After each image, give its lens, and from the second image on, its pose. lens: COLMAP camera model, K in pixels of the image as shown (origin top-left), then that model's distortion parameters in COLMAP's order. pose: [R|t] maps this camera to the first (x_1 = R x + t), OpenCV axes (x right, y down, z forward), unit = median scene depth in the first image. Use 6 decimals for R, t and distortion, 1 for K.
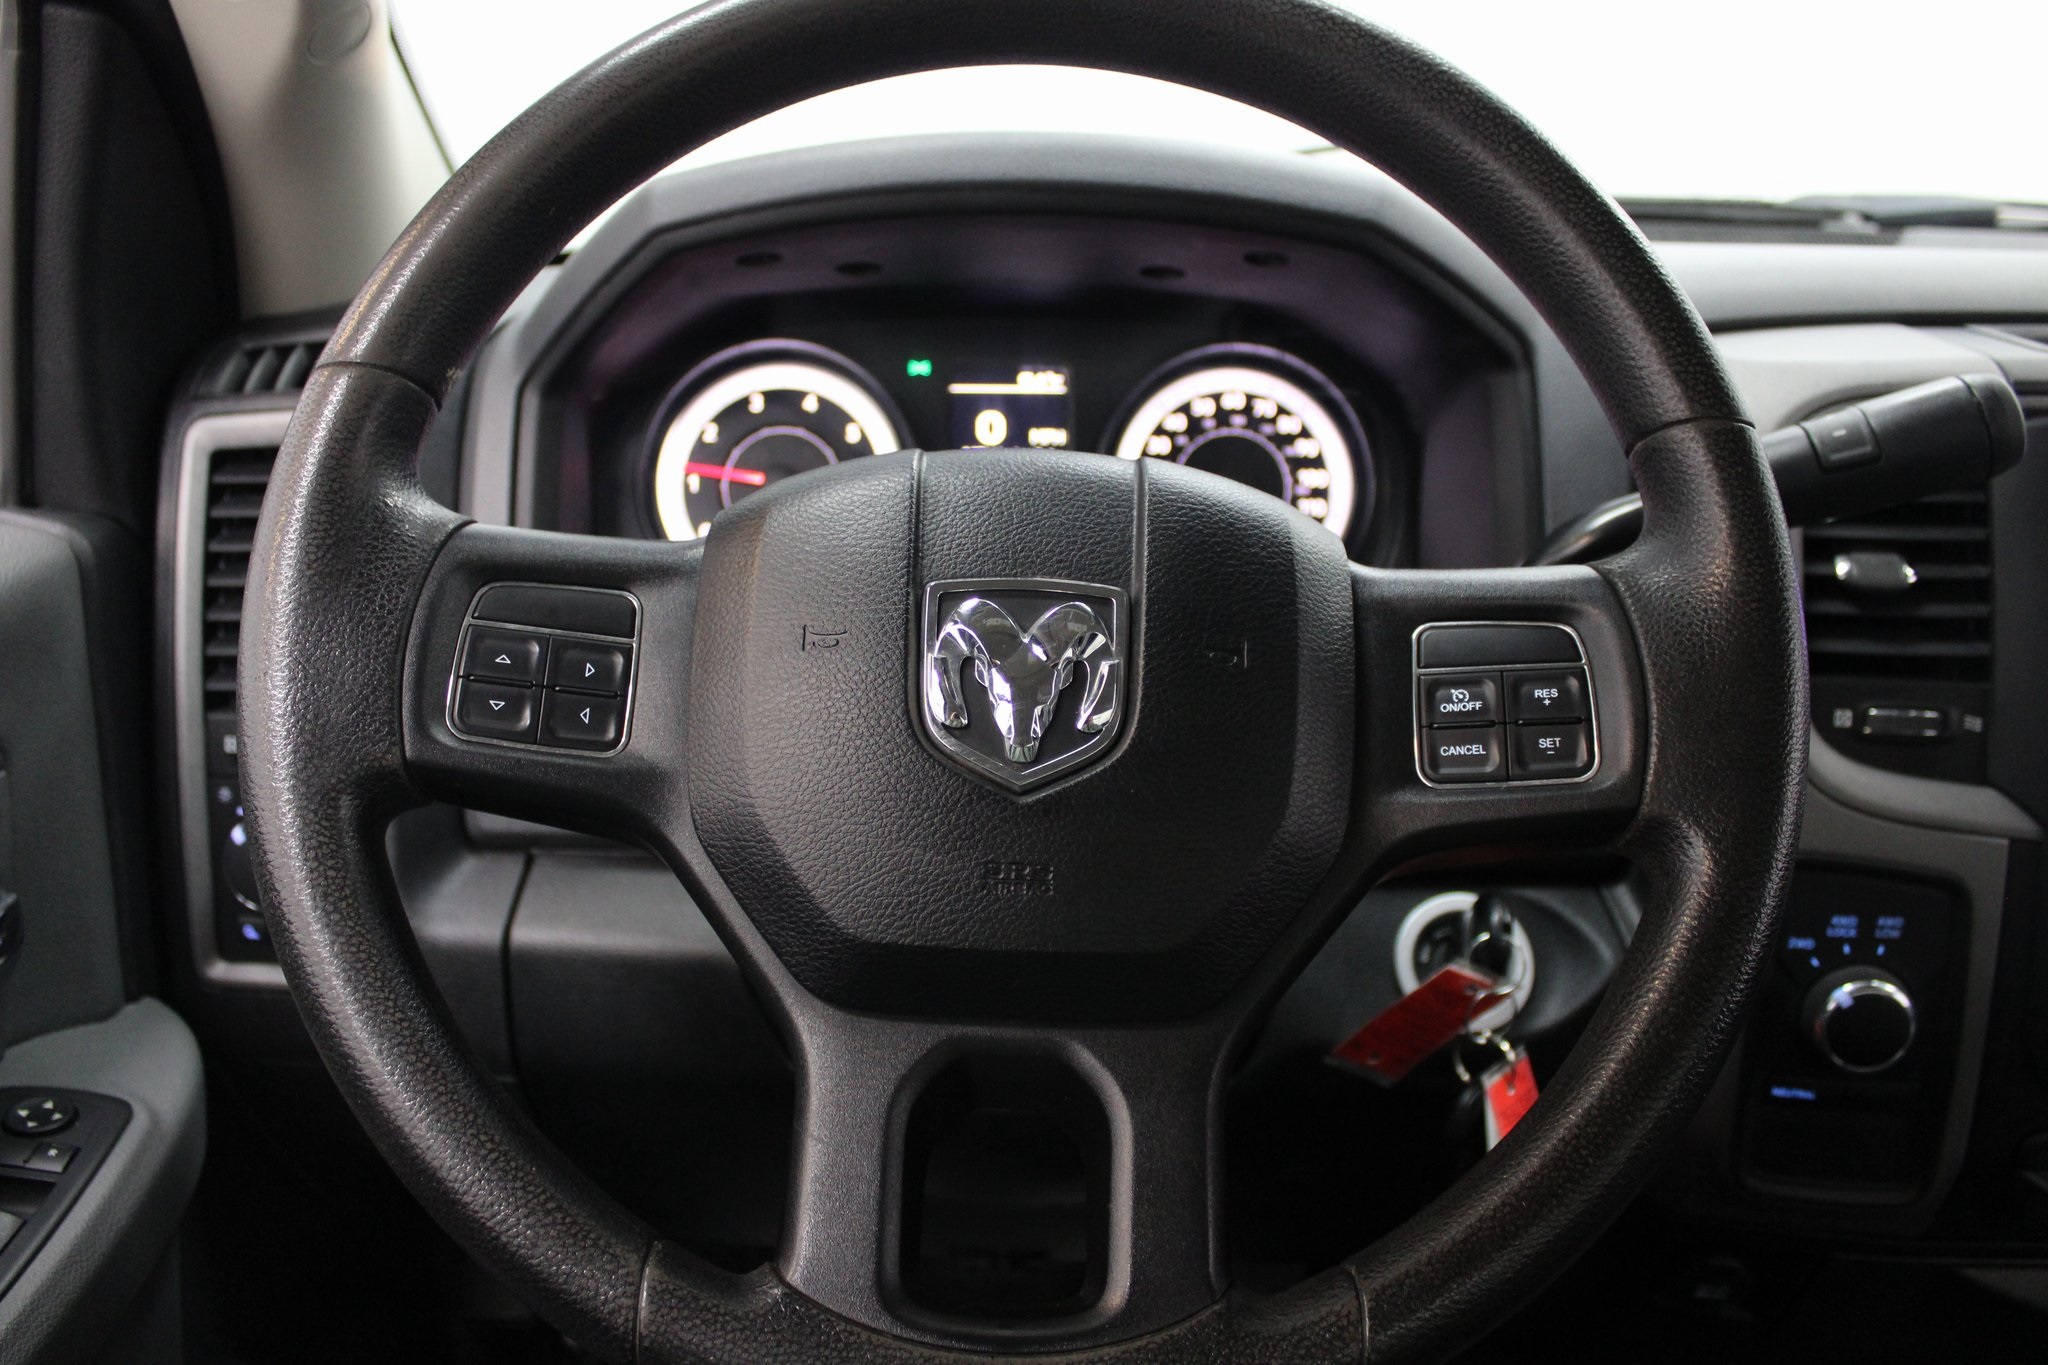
lens RADIAL K [[1598.1, 0, 1016.1], [0, 1598.1, 713.4], [0, 0, 1]] dist [-0.169056, 0.115682]
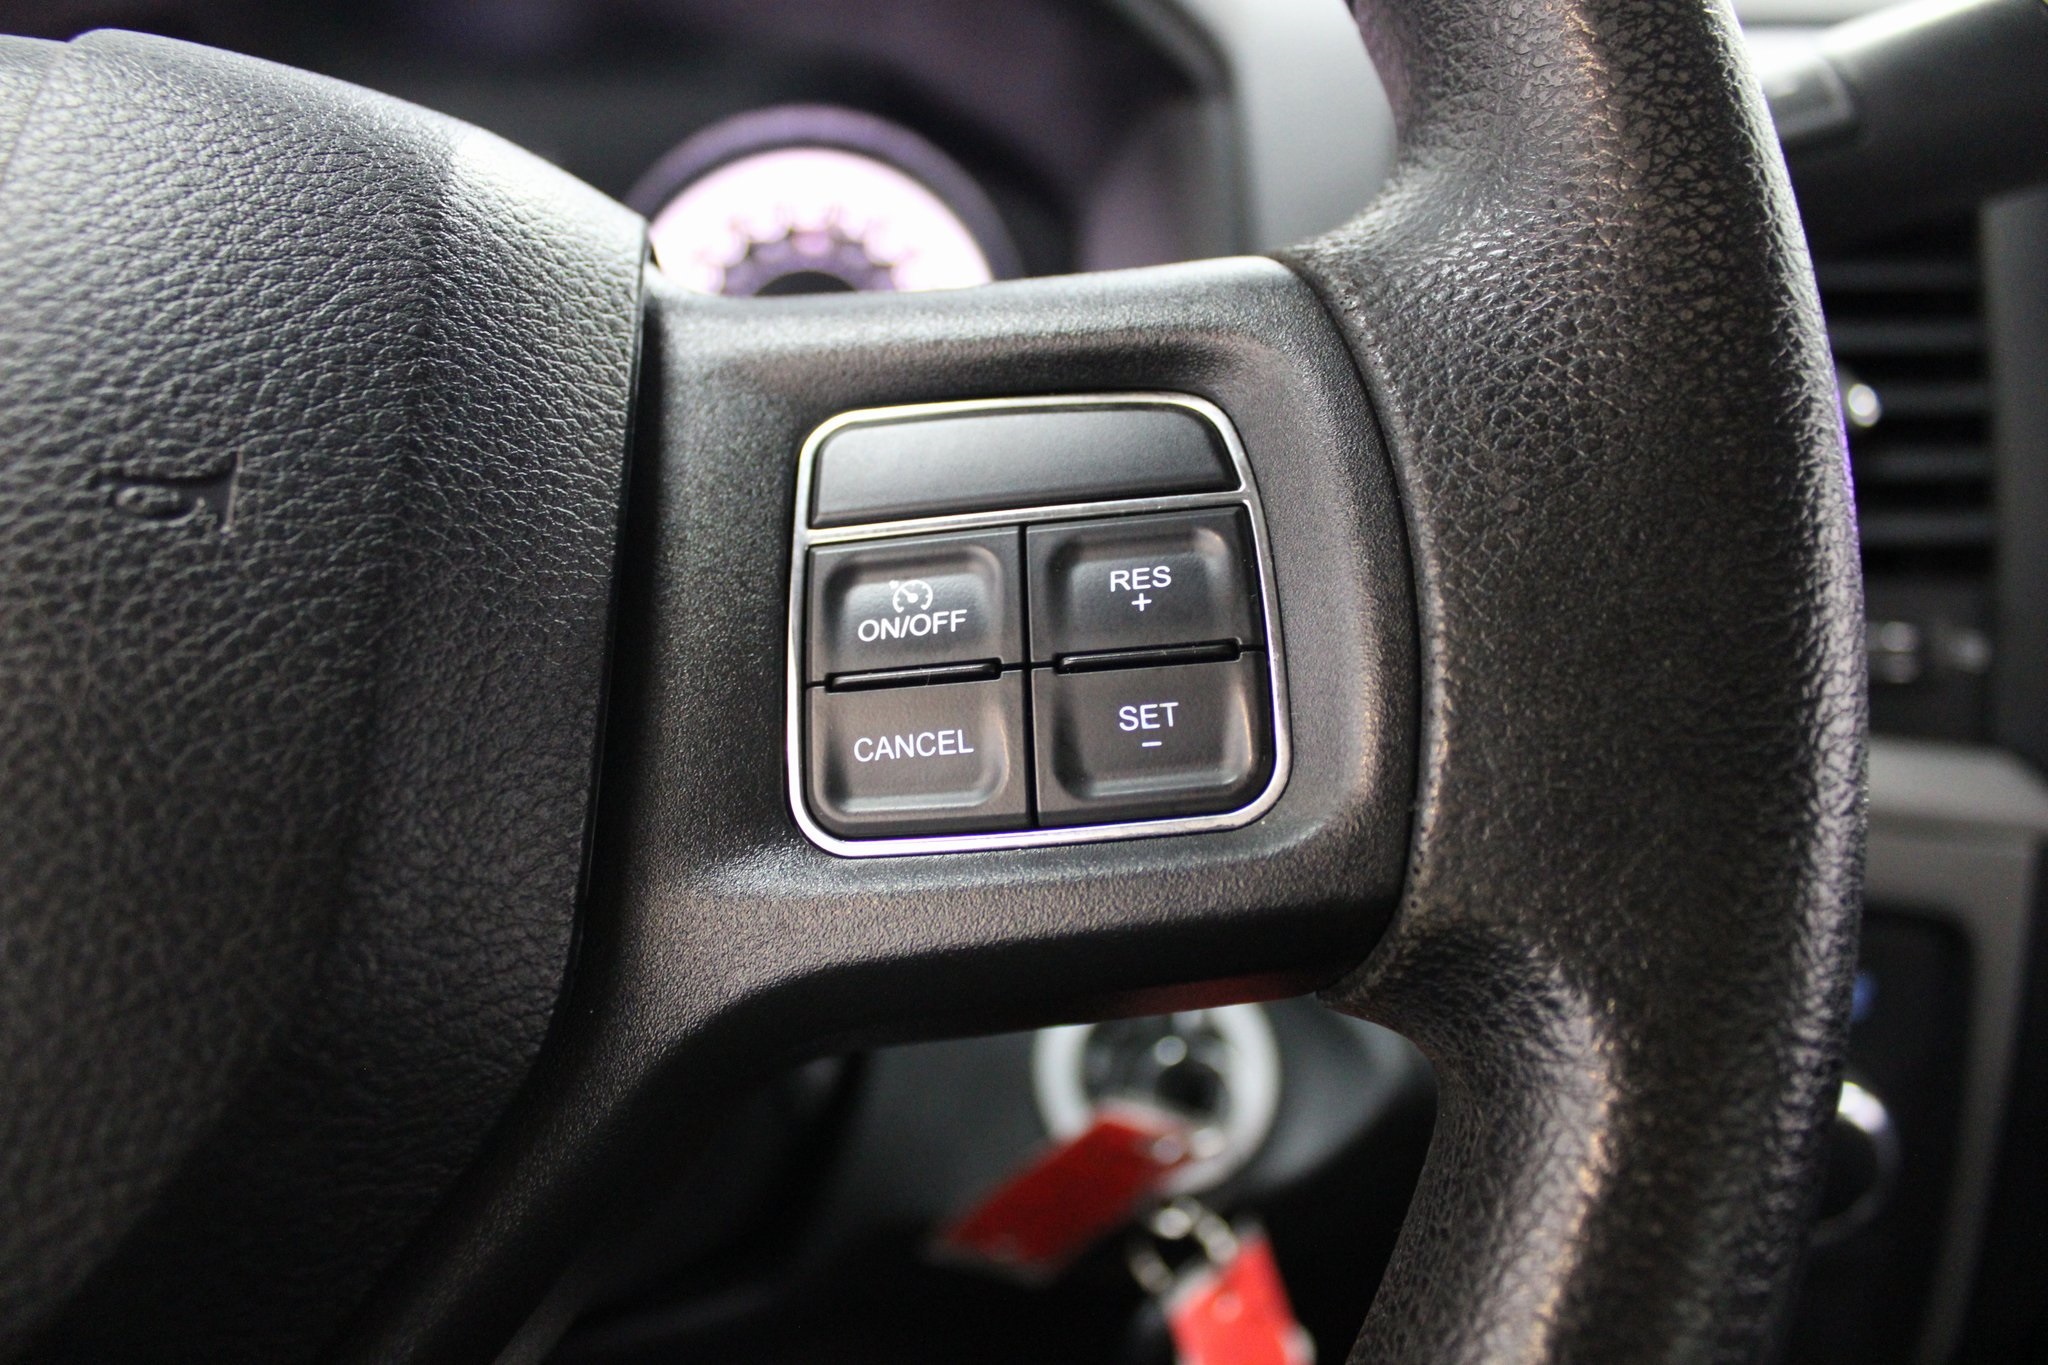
lens RADIAL K [[1598.1, 0, 1016.1], [0, 1598.1, 713.4], [0, 0, 1]] dist [-0.169056, 0.115682]
pose [[0.992911, -0.039526, 0.112097, 0.270448], [0.037340, 0.999071, 0.021533, 0.009268], [-0.112844, -0.017194, 0.993464, 0.647277]]
